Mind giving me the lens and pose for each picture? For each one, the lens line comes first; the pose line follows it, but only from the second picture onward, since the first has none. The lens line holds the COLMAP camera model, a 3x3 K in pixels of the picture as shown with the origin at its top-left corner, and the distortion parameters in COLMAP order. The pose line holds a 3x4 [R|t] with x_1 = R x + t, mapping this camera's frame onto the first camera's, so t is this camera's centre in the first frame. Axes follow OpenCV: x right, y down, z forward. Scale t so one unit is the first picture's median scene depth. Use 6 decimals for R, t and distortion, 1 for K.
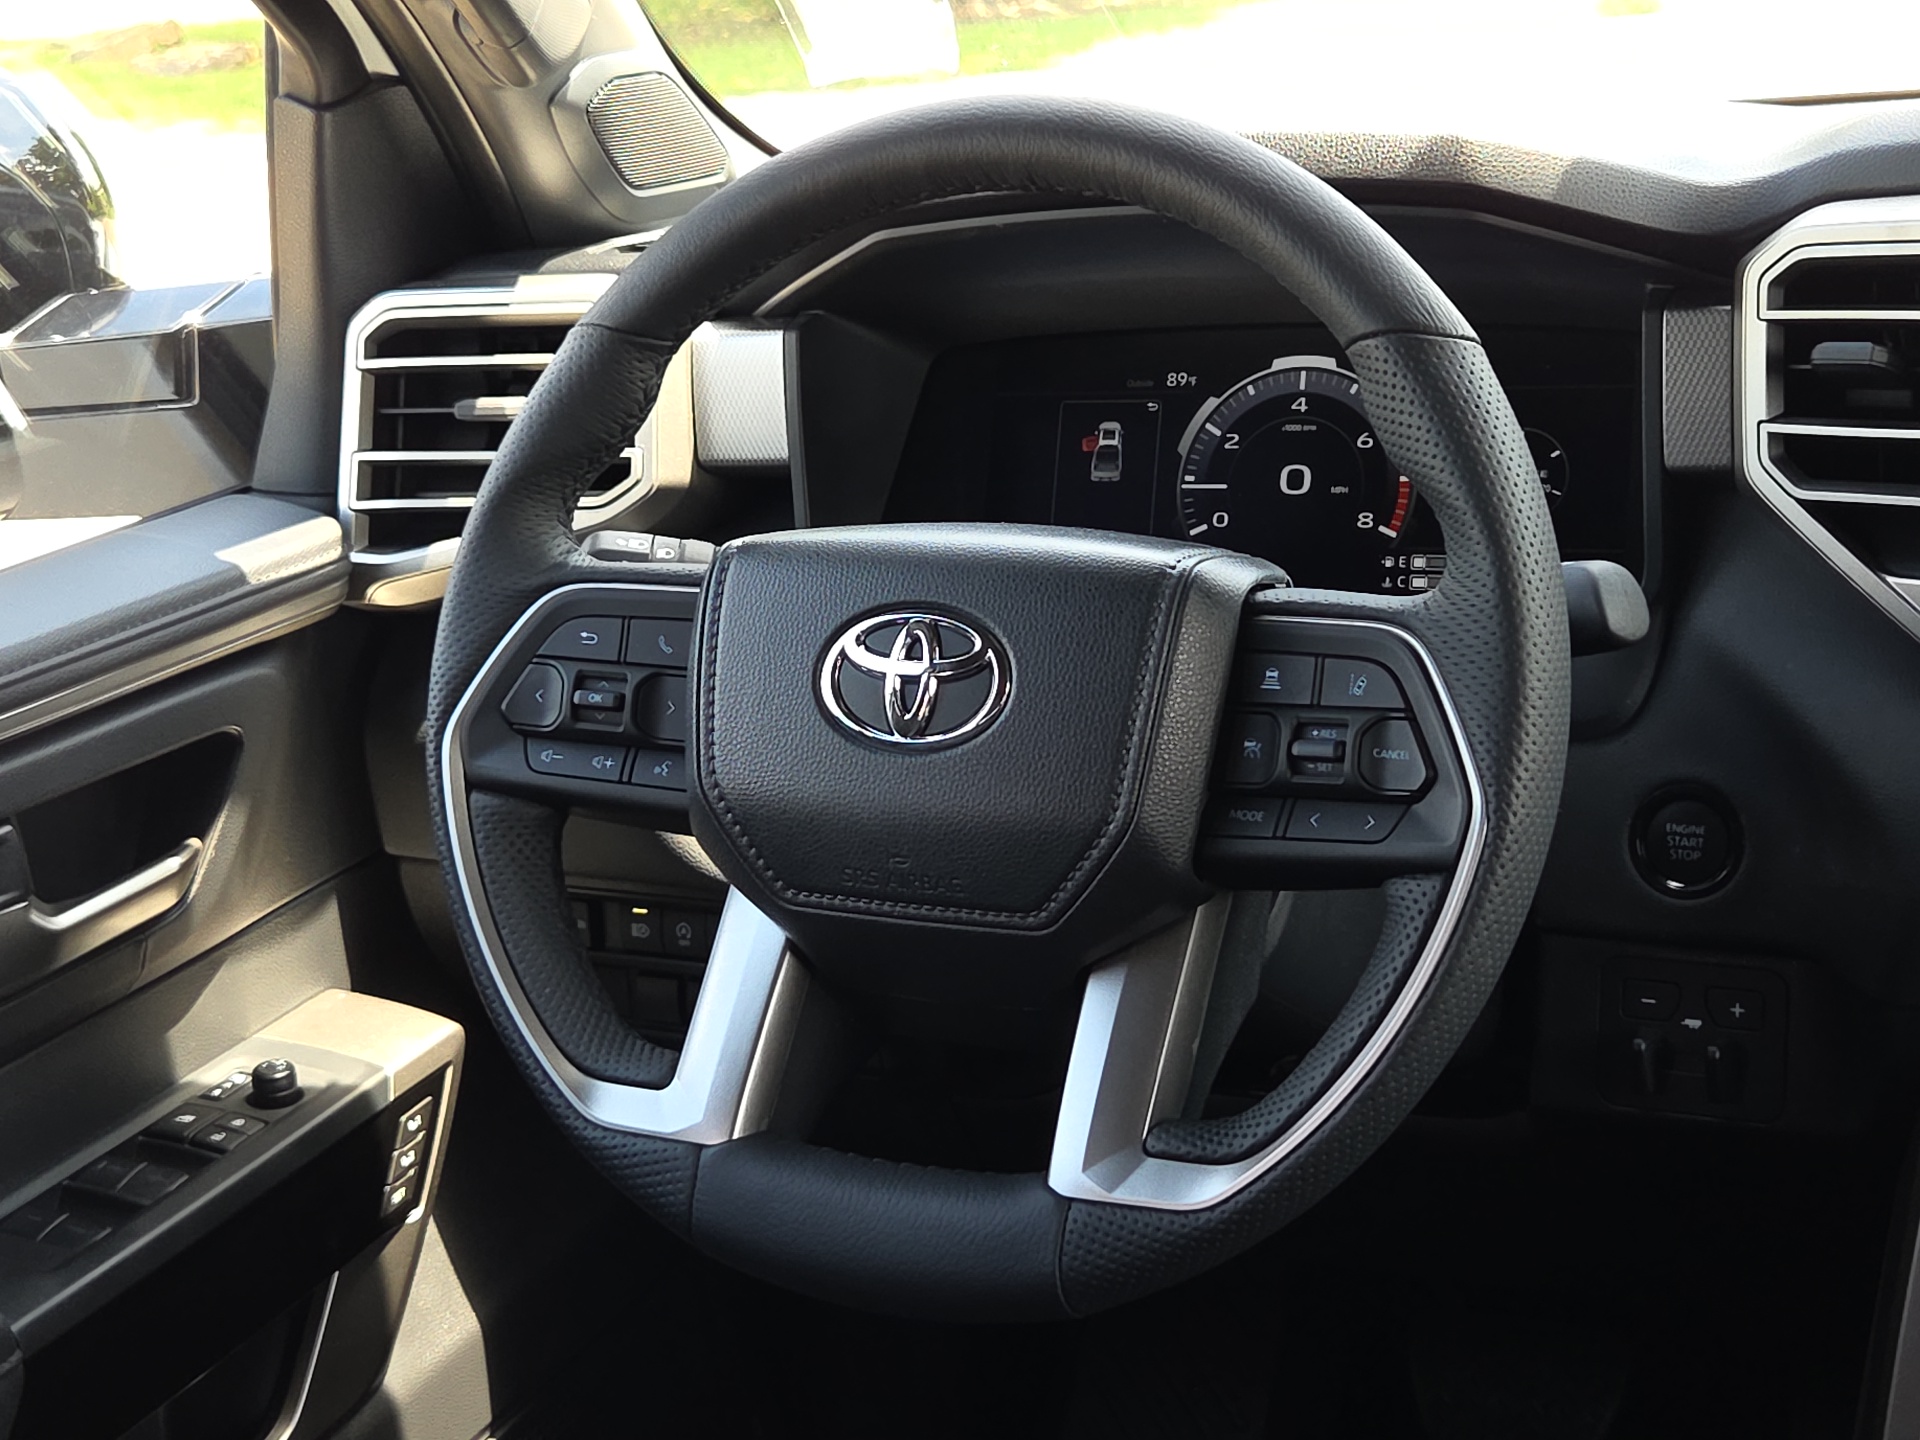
lens RADIAL K [[2897.9, 0, 960.0], [0, 2897.9, 720.0], [0, 0, 1]] dist [0.011232, -0.102180]
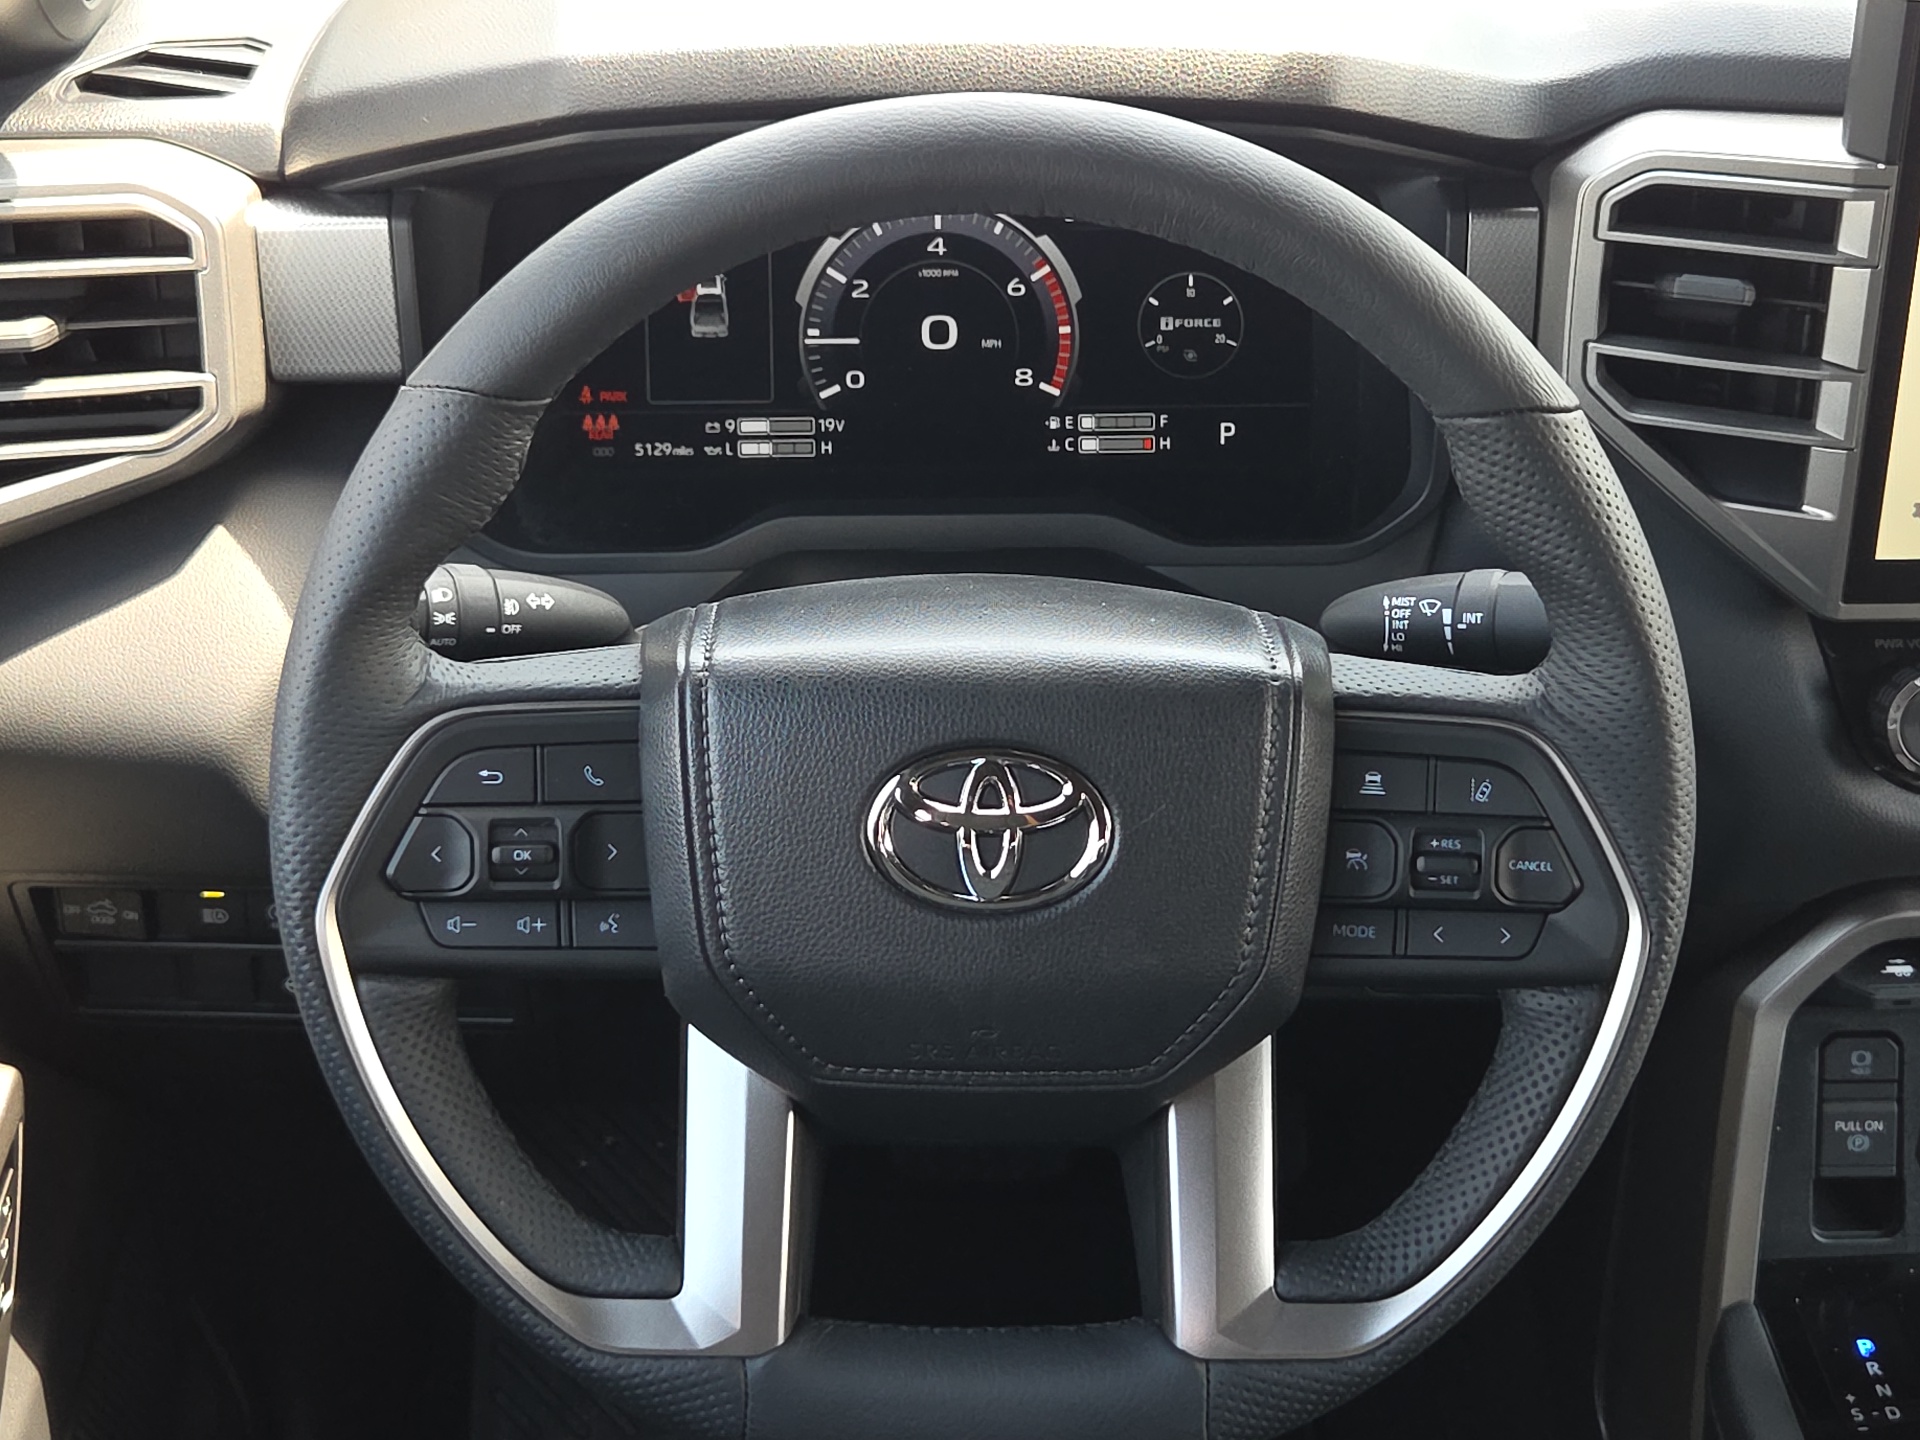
lens RADIAL K [[2897.9, 0, 960.0], [0, 2897.9, 720.0], [0, 0, 1]] dist [0.011232, -0.102180]
pose [[0.887536, -0.152118, 0.434902, -0.347401], [0.042953, 0.967132, 0.250622, -0.231306], [-0.458732, -0.203756, 0.864898, 0.234949]]
